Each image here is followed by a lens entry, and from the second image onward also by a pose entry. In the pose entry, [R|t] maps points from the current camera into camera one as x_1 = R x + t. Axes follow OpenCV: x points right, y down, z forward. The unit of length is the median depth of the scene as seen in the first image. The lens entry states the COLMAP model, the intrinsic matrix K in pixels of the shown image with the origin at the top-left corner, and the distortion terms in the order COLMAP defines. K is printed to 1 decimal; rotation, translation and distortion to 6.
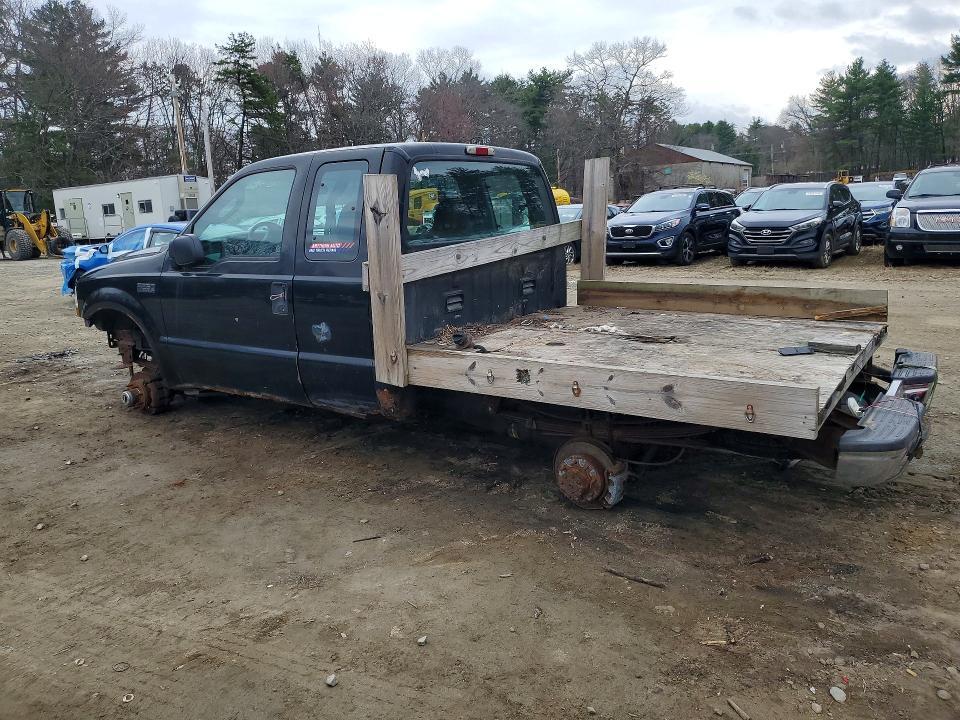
lens RADIAL K [[683.5, 0, 490.2], [0, 683.5, 360.2], [0, 0, 1]] dist [0.003678, -0.001991]
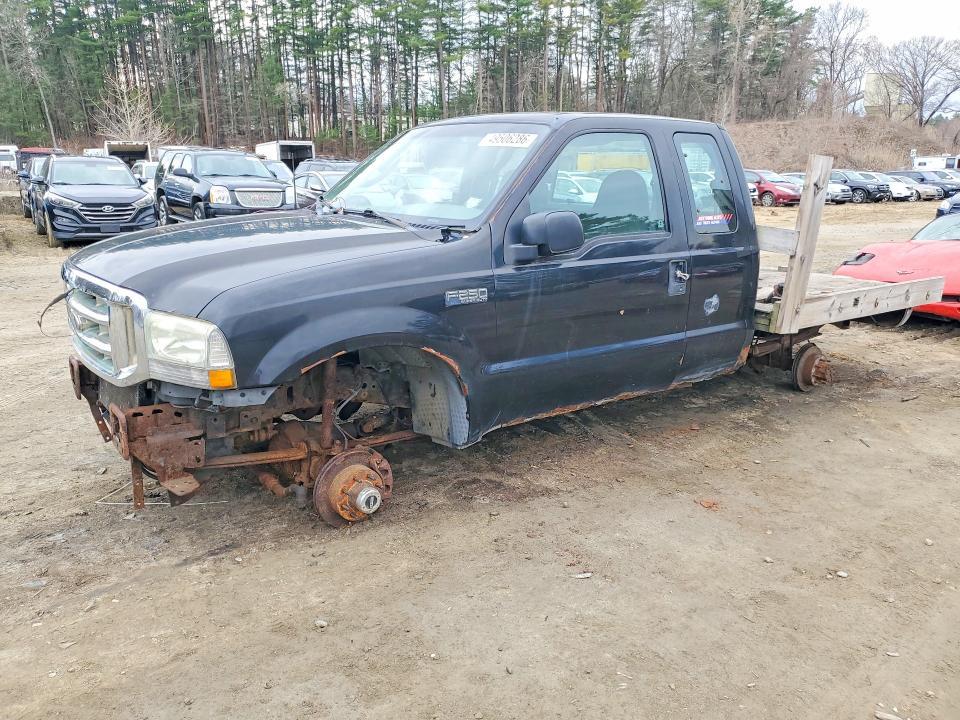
lens RADIAL K [[683.5, 0, 490.2], [0, 683.5, 360.2], [0, 0, 1]] dist [0.003678, -0.001991]
pose [[0.402999, -0.204255, 0.892116, -1.234259], [0.175587, 0.973925, 0.143667, -0.156268], [-0.898199, 0.098746, 0.428355, 0.831320]]
